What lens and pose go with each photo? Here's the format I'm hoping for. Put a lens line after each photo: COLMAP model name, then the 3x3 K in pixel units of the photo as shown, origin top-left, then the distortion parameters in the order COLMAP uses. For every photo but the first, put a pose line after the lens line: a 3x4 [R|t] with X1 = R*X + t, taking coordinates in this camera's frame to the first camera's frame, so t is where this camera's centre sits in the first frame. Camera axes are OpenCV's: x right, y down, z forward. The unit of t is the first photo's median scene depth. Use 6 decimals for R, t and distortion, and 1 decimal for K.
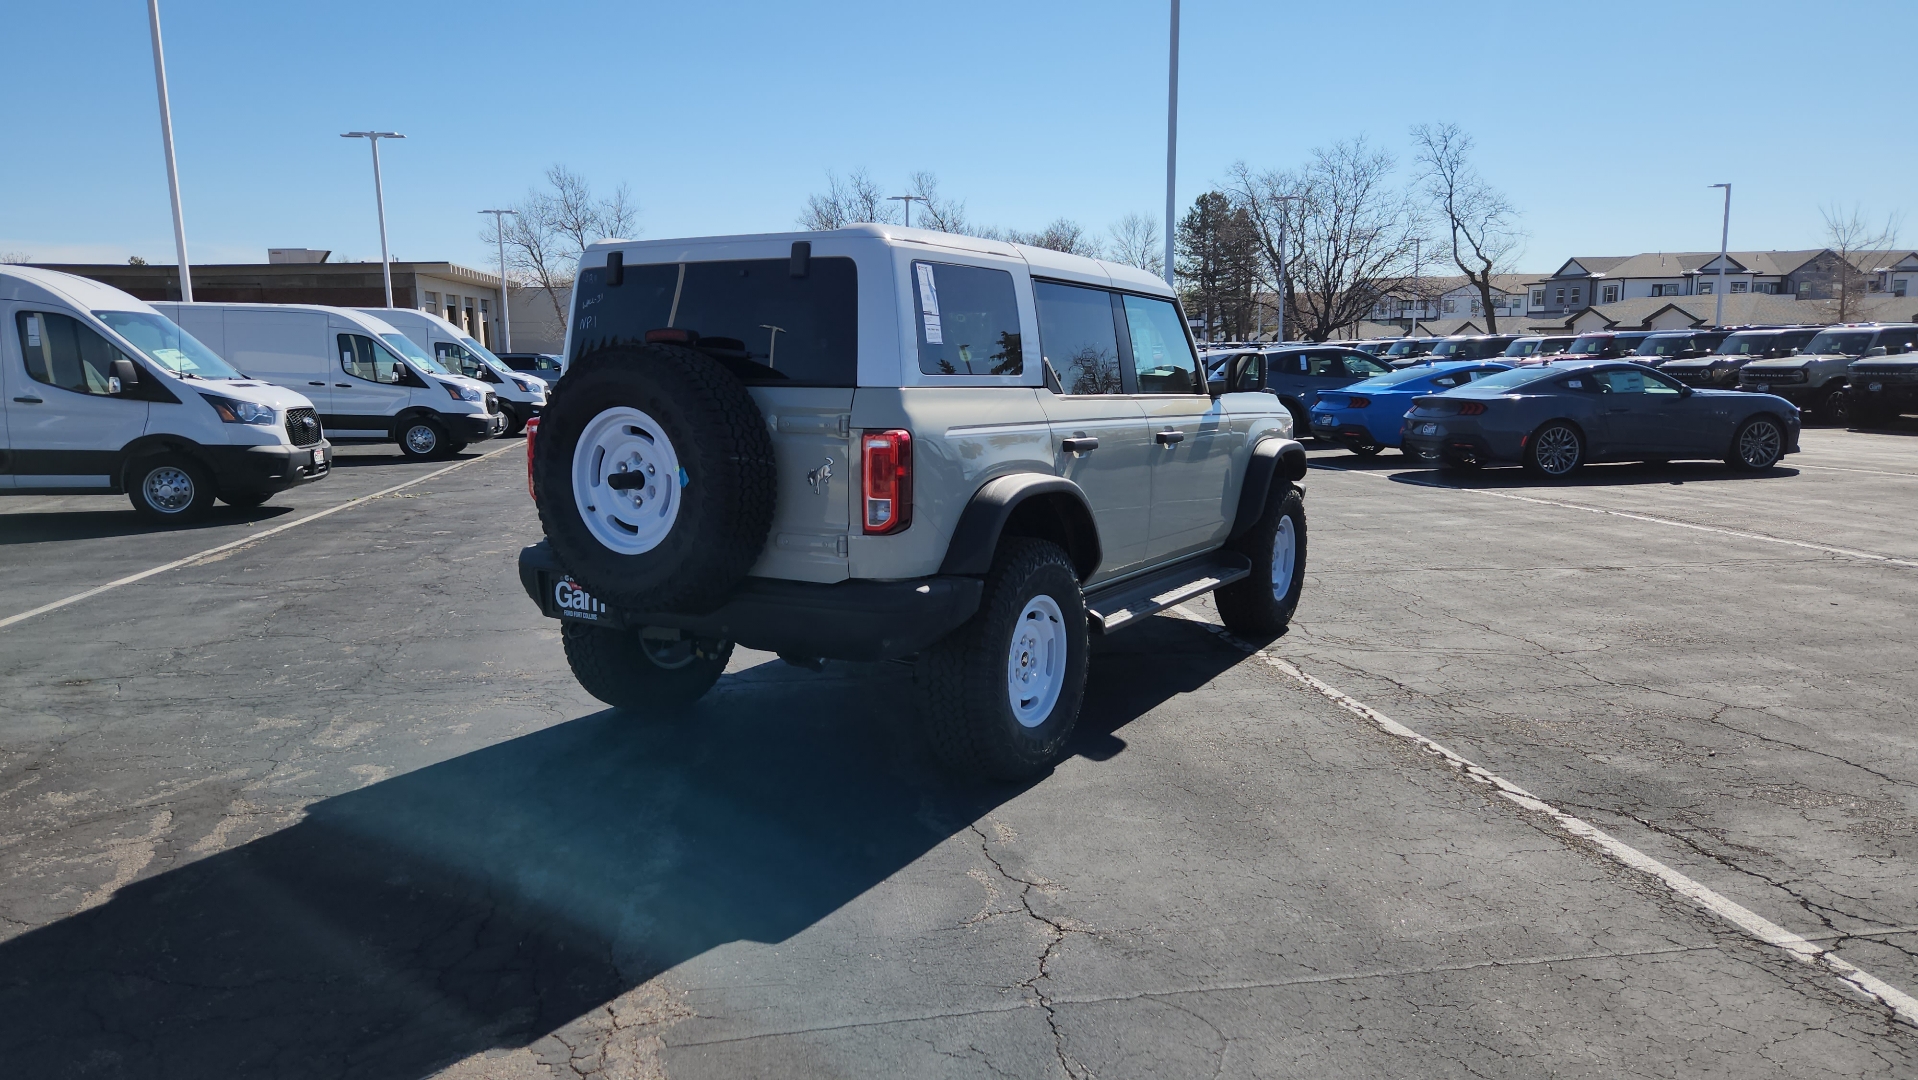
lens RADIAL K [[1276.0, 0, 920.2], [0, 1276.0, 542.9], [0, 0, 1]] dist [0.076578, -0.064195]
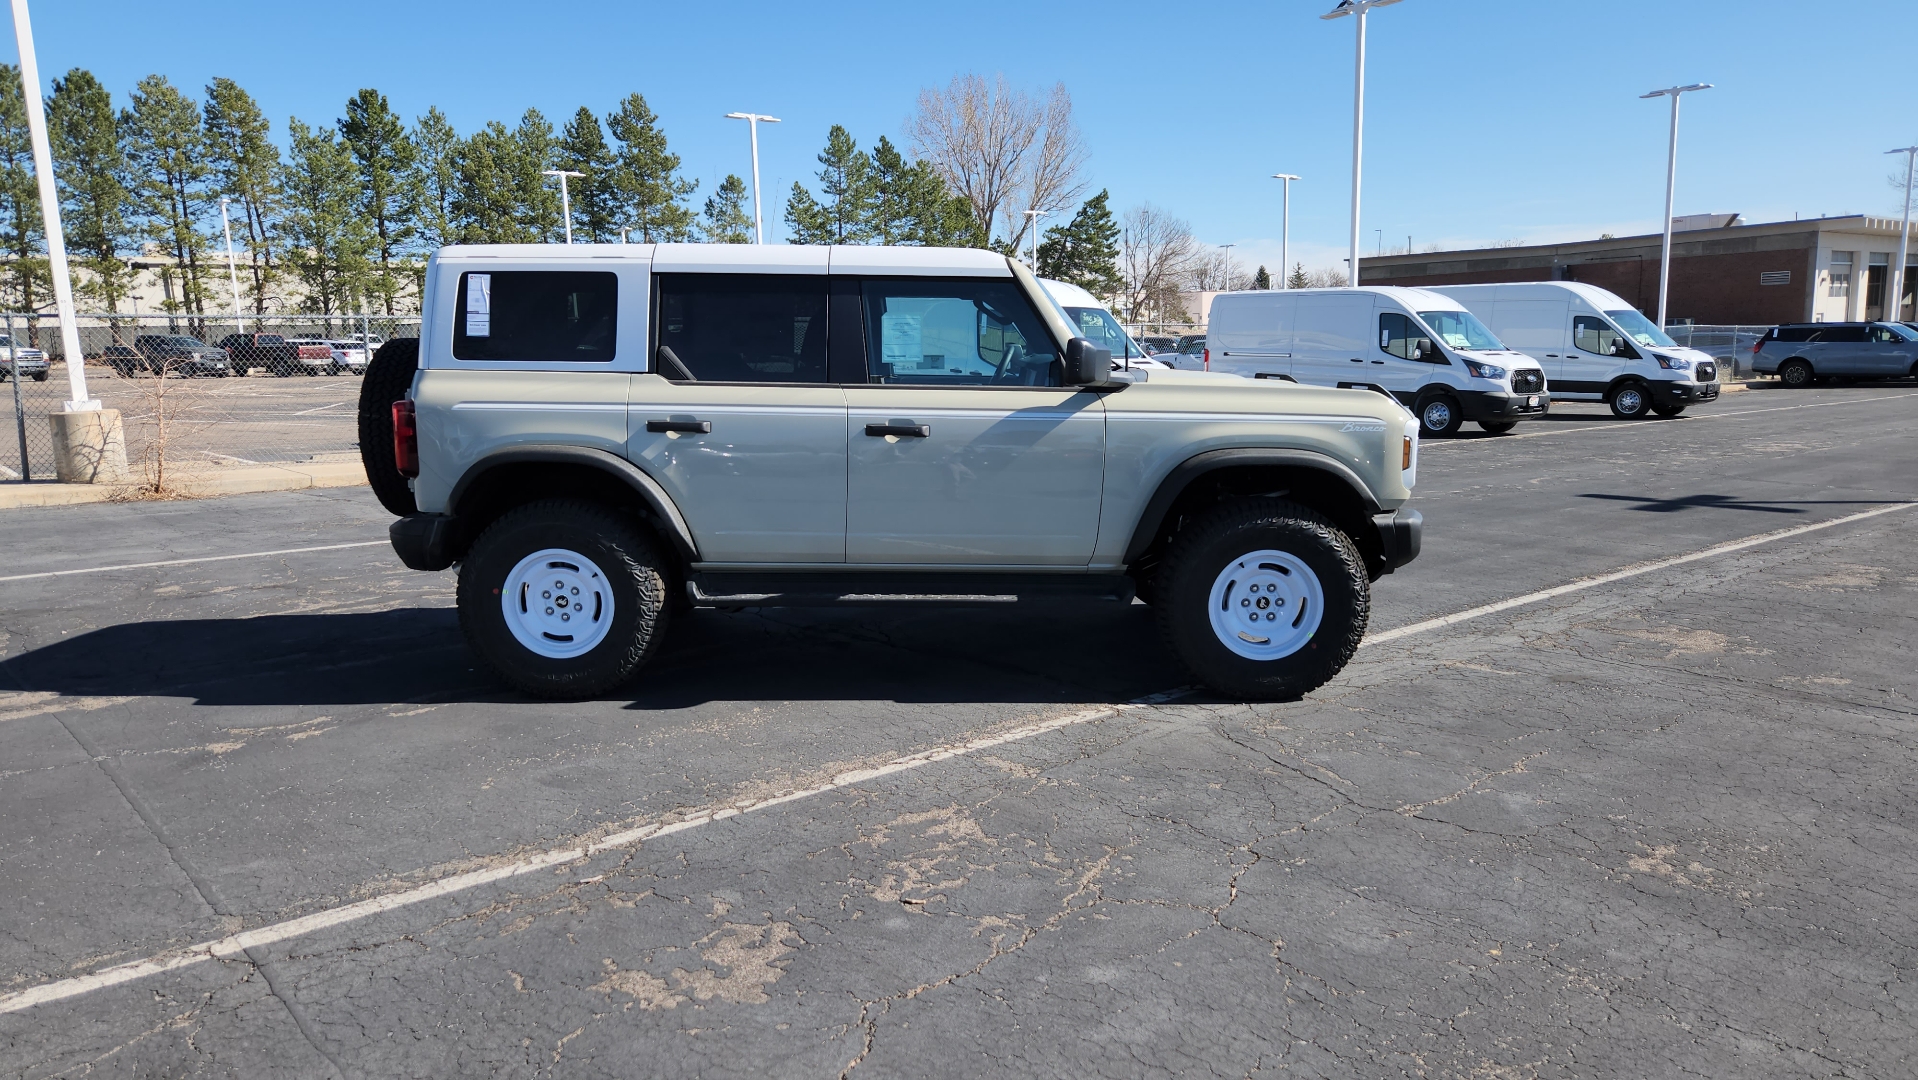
lens RADIAL K [[1275.5, 0, 942.0], [0, 1275.5, 560.8], [0, 0, 1]] dist [0.074732, -0.055726]
pose [[0.514473, 0.142889, -0.845518, 0.966605], [-0.114053, 0.988661, 0.097681, -0.078894], [0.849888, 0.046180, 0.524937, 0.510153]]
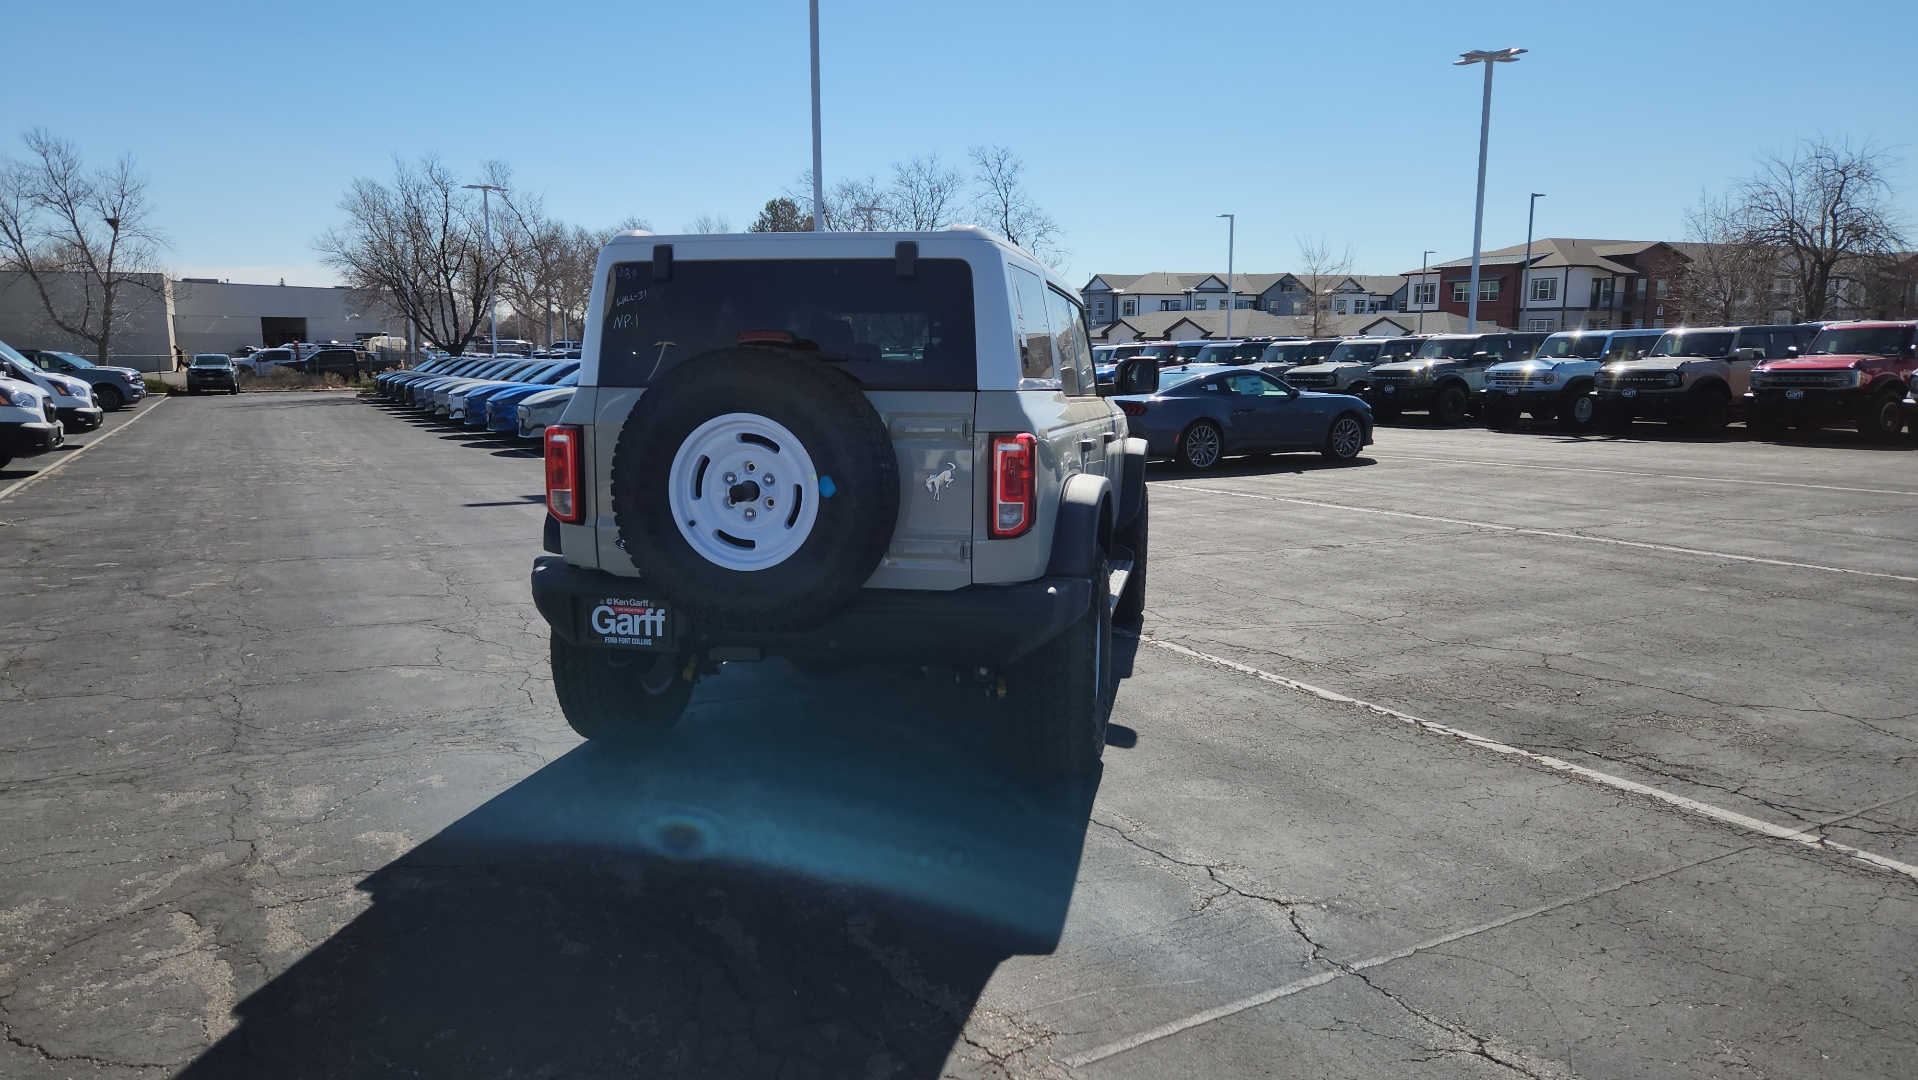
lens RADIAL K [[1281.5, 0, 920.3], [0, 1281.5, 545.2], [0, 0, 1]] dist [0.074319, -0.062678]
pose [[0.944670, -0.042431, 0.325267, -0.282142], [0.042705, 0.999068, 0.006299, -0.006913], [-0.325231, 0.007940, 0.945601, 0.050162]]
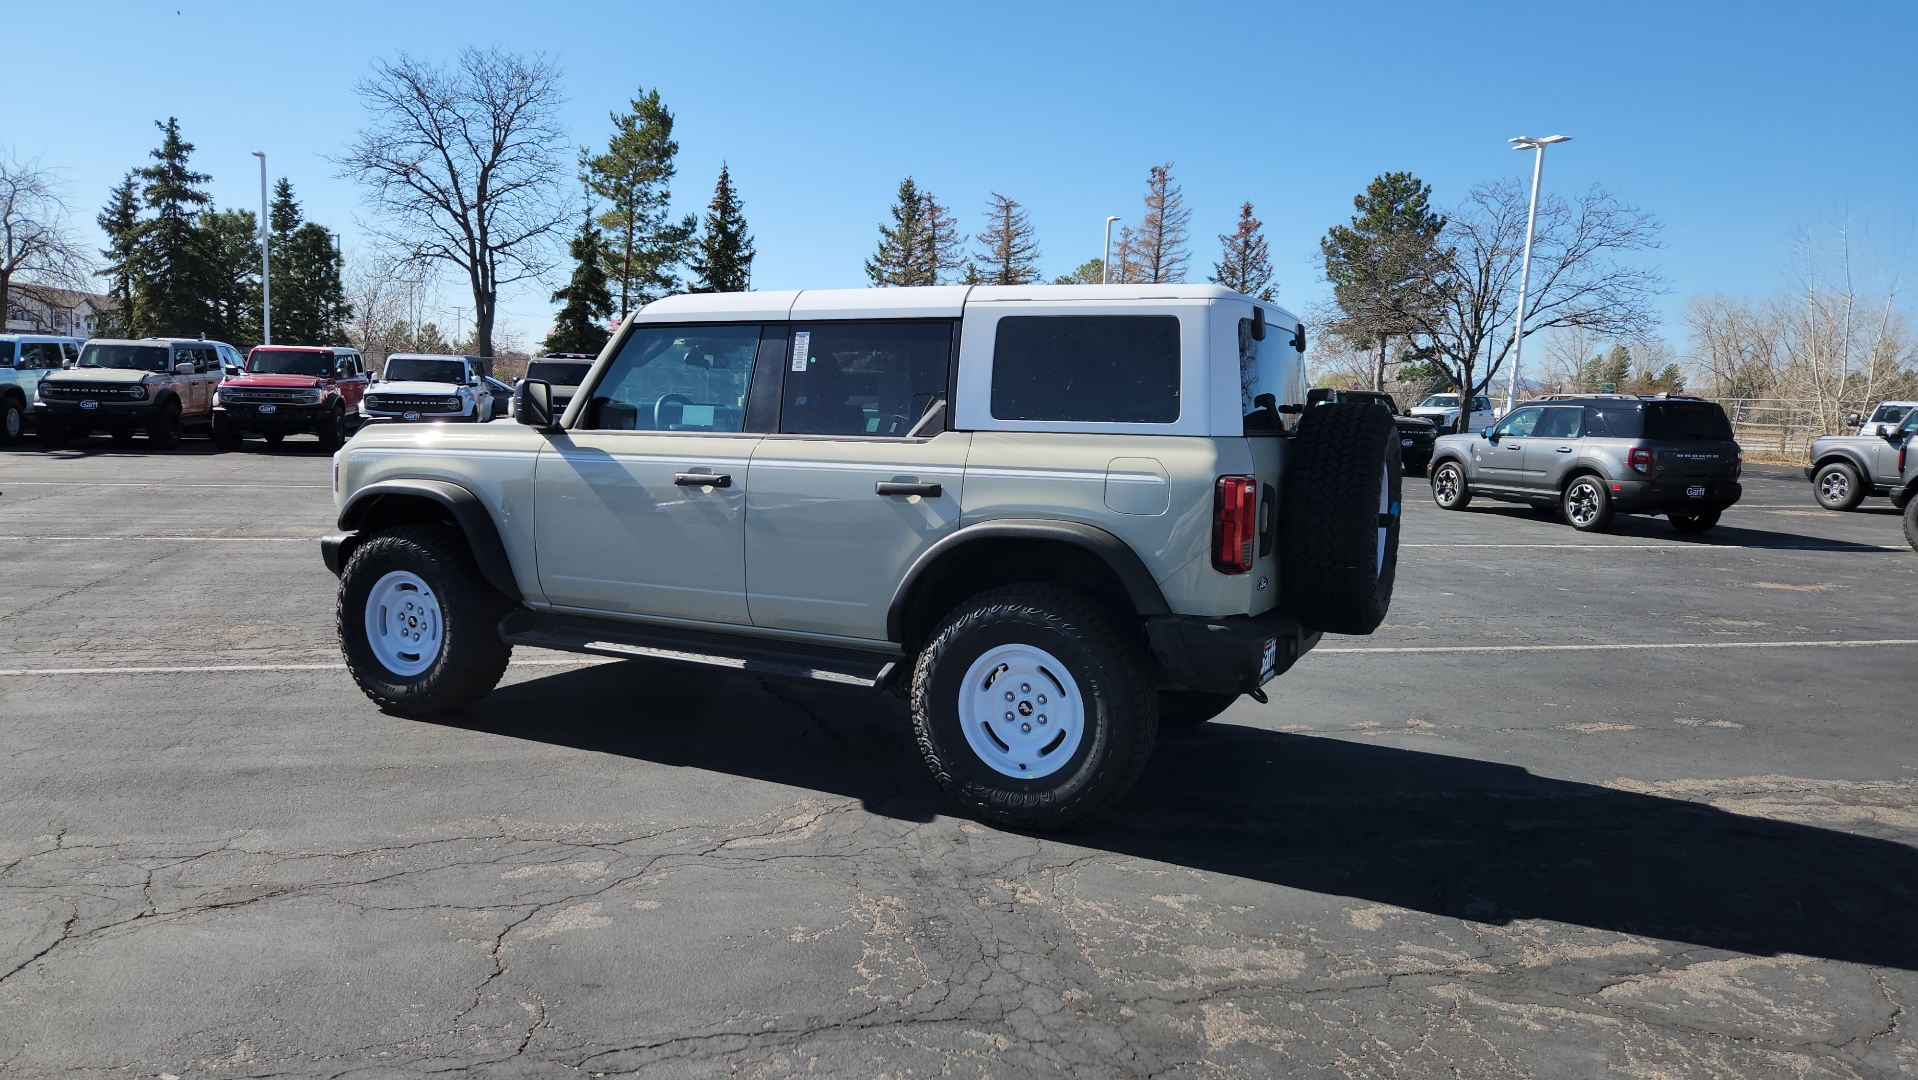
lens RADIAL K [[1279.8, 0, 918.6], [0, 1279.8, 526.6], [0, 0, 1]] dist [0.084205, -0.065847]
pose [[-0.086350, -0.096082, 0.991621, -0.927568], [0.106677, 0.988724, 0.105091, -0.143737], [-0.990537, 0.114857, -0.075127, 1.025967]]
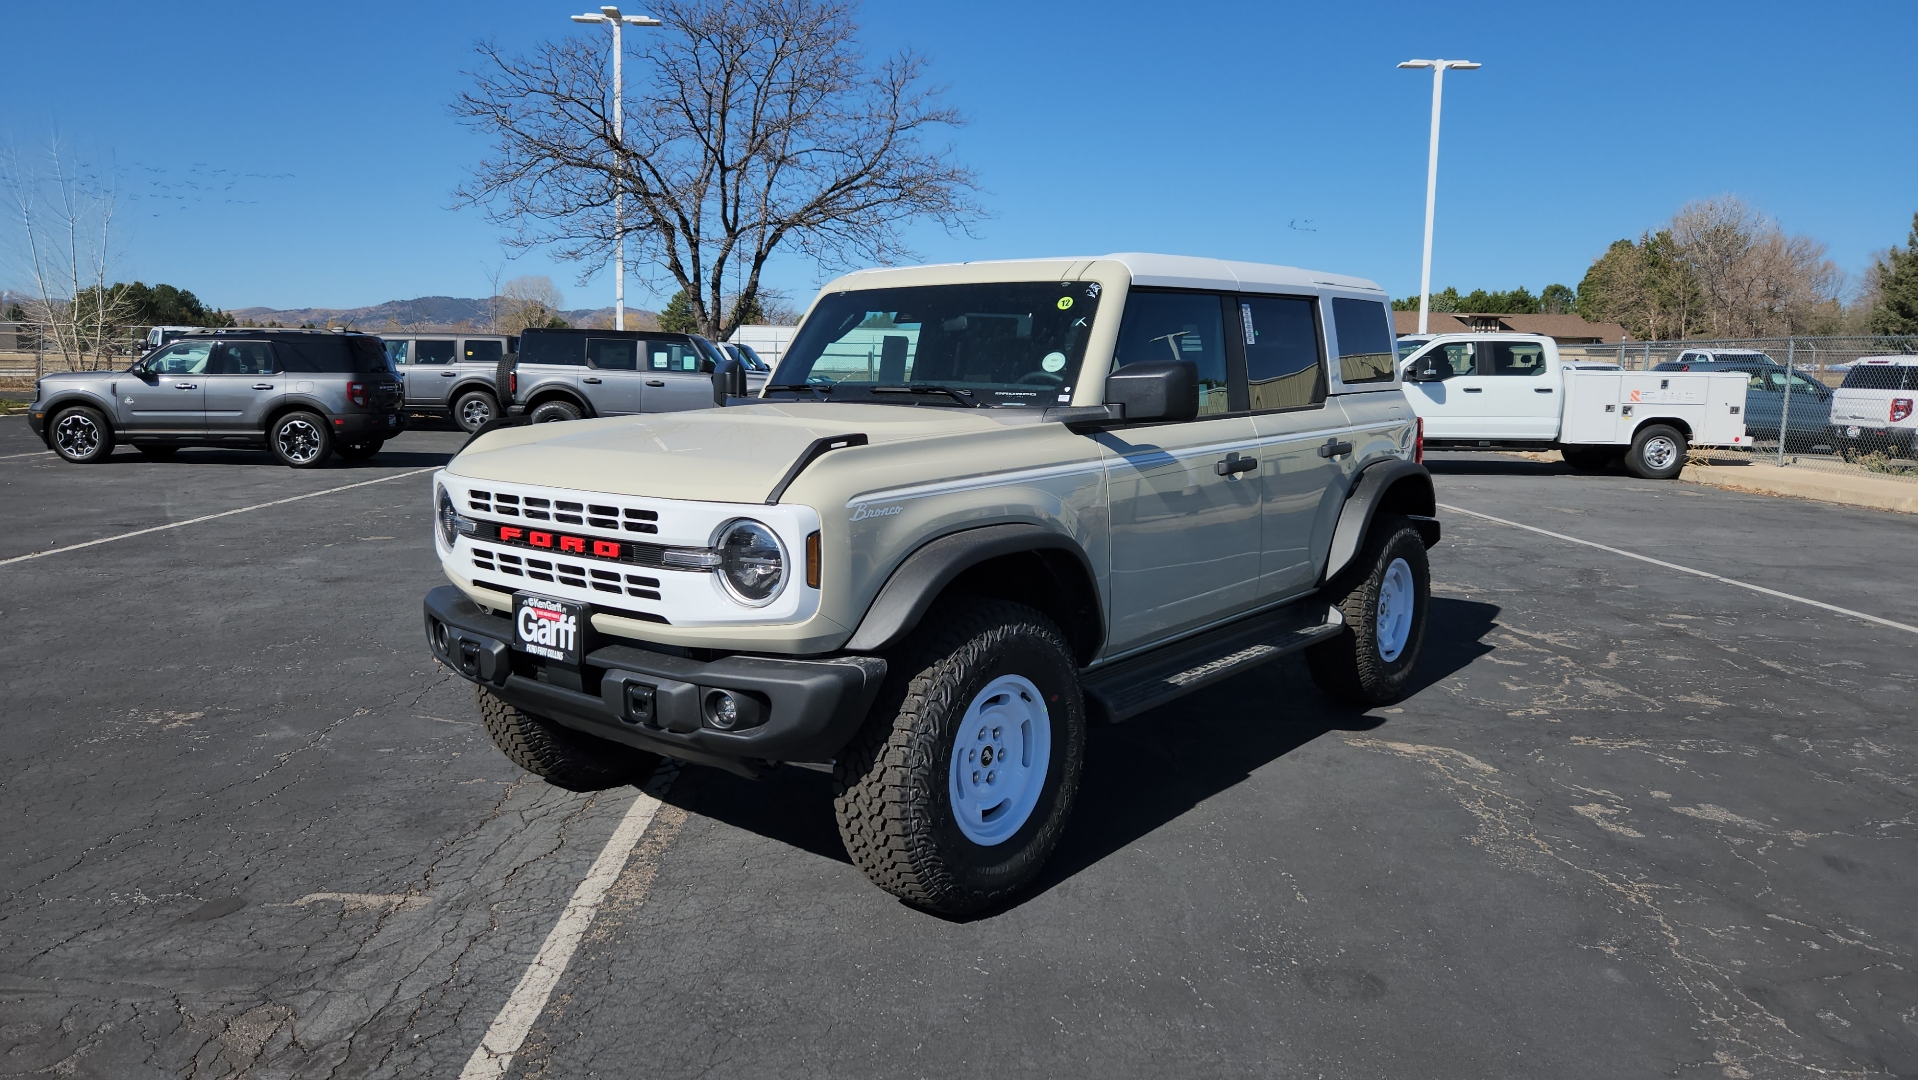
lens RADIAL K [[1295.3, 0, 923.5], [0, 1295.3, 536.1], [0, 0, 1]] dist [0.070029, -0.056421]
pose [[-0.989830, -0.024524, 0.140128, 0.008292], [0.013950, 0.963548, 0.267172, -0.272569], [-0.141572, 0.266410, -0.953406, 1.891158]]
